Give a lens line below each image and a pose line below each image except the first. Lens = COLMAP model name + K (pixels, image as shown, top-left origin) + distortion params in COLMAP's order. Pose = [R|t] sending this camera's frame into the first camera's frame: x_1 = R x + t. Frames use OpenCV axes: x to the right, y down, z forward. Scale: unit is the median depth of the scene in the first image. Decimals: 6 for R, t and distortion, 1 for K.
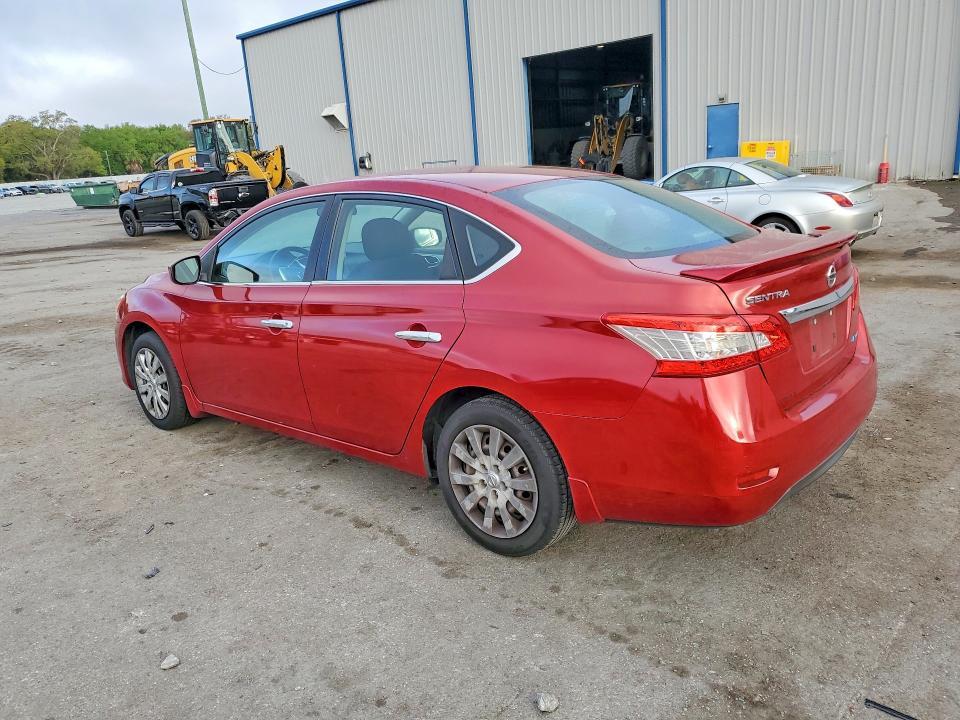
lens RADIAL K [[761.0, 0, 480.8], [0, 761.0, 359.8], [0, 0, 1]] dist [0.014494, 0.016809]
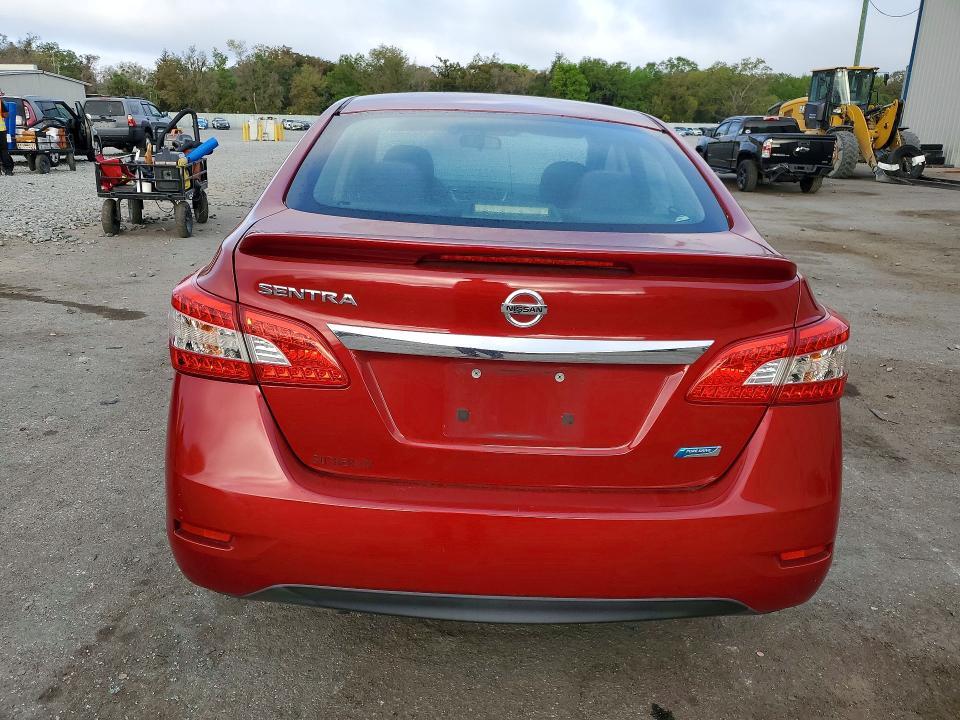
lens RADIAL K [[761.0, 0, 481.1], [0, 761.0, 357.0], [0, 0, 1]] dist [0.014494, 0.016809]
pose [[0.662097, 0.304462, -0.684786, 0.121805], [-0.267793, 0.949544, 0.163256, -0.023017], [0.699939, 0.075290, 0.710223, 0.084906]]
